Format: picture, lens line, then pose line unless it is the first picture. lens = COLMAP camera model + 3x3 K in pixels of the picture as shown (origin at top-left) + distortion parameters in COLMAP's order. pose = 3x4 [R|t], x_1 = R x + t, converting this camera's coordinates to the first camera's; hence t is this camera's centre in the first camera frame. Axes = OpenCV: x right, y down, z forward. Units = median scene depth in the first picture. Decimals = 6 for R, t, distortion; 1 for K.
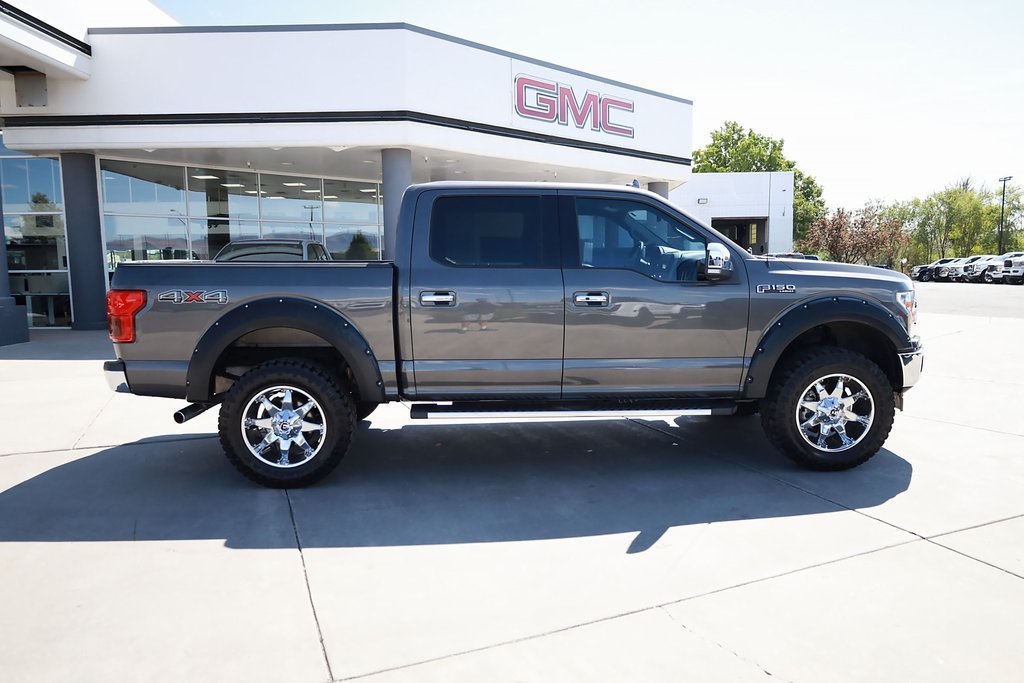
lens RADIAL K [[697.7, 0, 509.5], [0, 697.7, 347.1], [0, 0, 1]] dist [-0.019227, 0.001222]
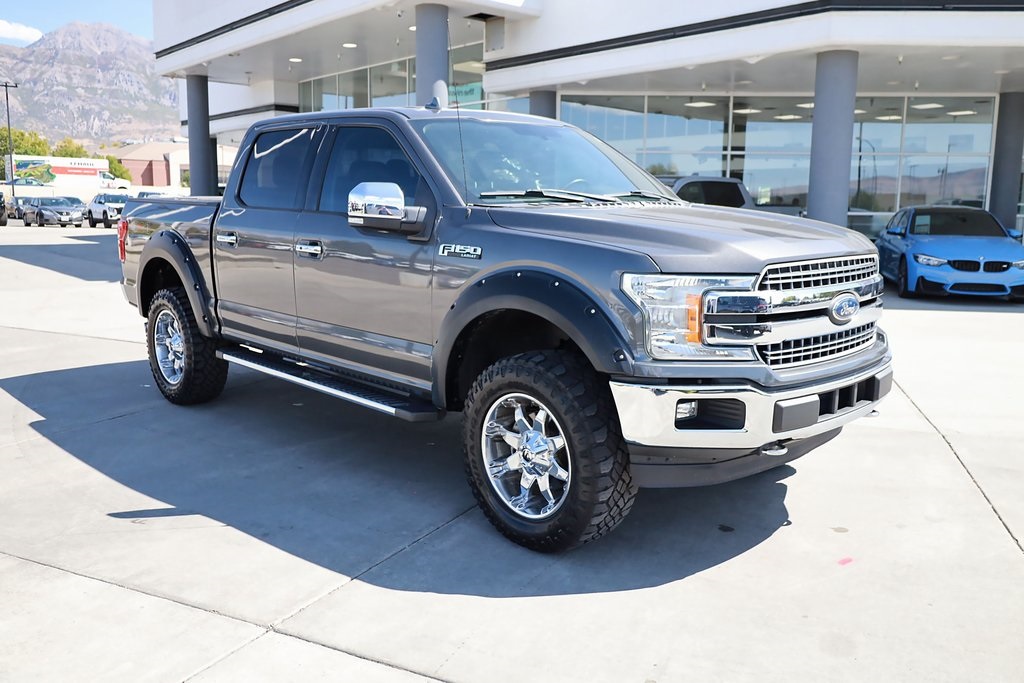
lens RADIAL K [[880.7, 0, 506.8], [0, 880.7, 333.8], [0, 0, 1]] dist [-0.018809, 0.010364]
pose [[0.627899, 0.129235, -0.767490, 0.391190], [-0.110632, 0.990925, 0.076348, -0.027045], [0.770392, 0.036970, 0.636498, 0.181194]]
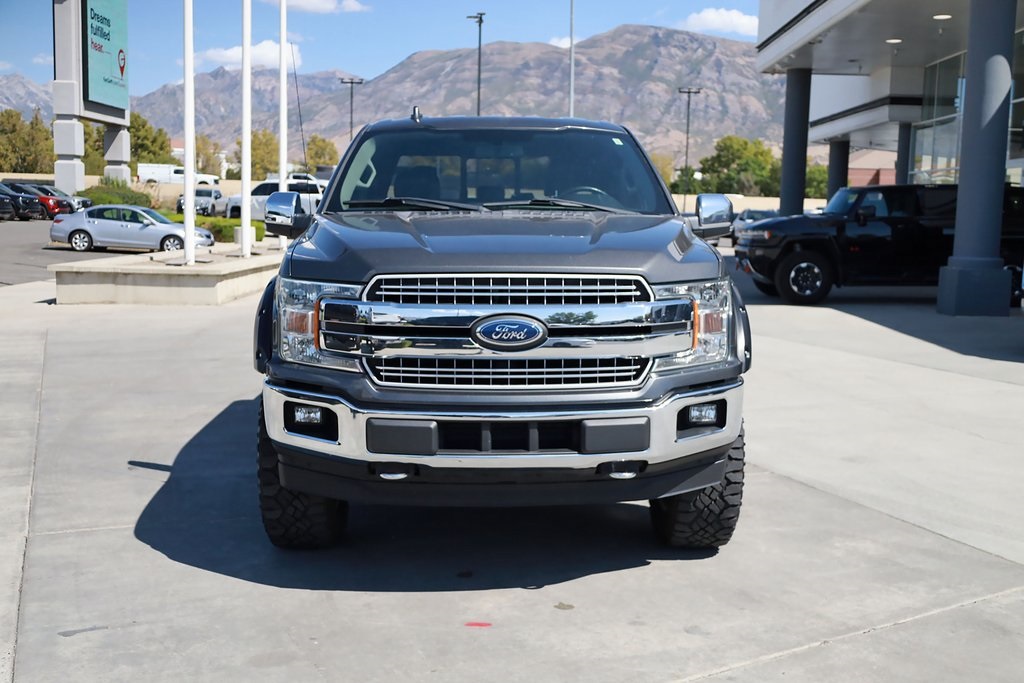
lens RADIAL K [[1135.4, 0, 513.8], [0, 1135.4, 344.9], [0, 0, 1]] dist [0.002714, 0.000000]
pose [[-0.055340, 0.123105, -0.990849, 0.560235], [-0.134304, 0.982434, 0.129561, -0.064378], [0.989394, 0.140245, -0.037834, 0.468222]]
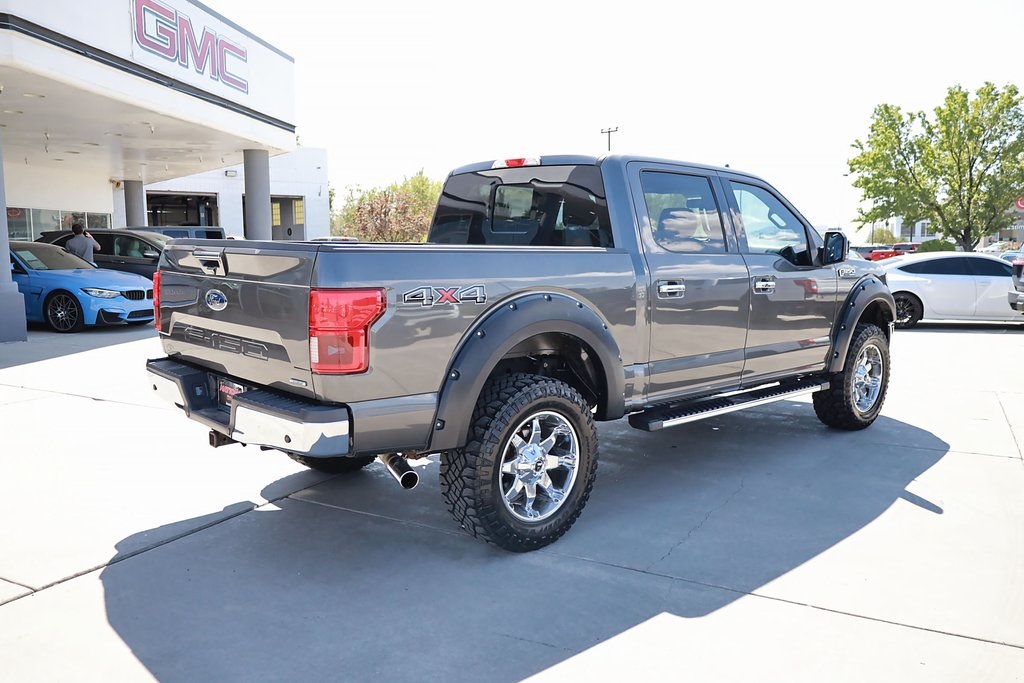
lens RADIAL K [[831.4, 0, 486.6], [0, 831.4, 344.6], [0, 0, 1]] dist [-0.014278, -0.019812]
pose [[0.753046, -0.068064, 0.654438, -0.340286], [0.071888, 0.997192, 0.020992, -0.013912], [-0.654029, 0.031238, 0.755824, 0.131174]]
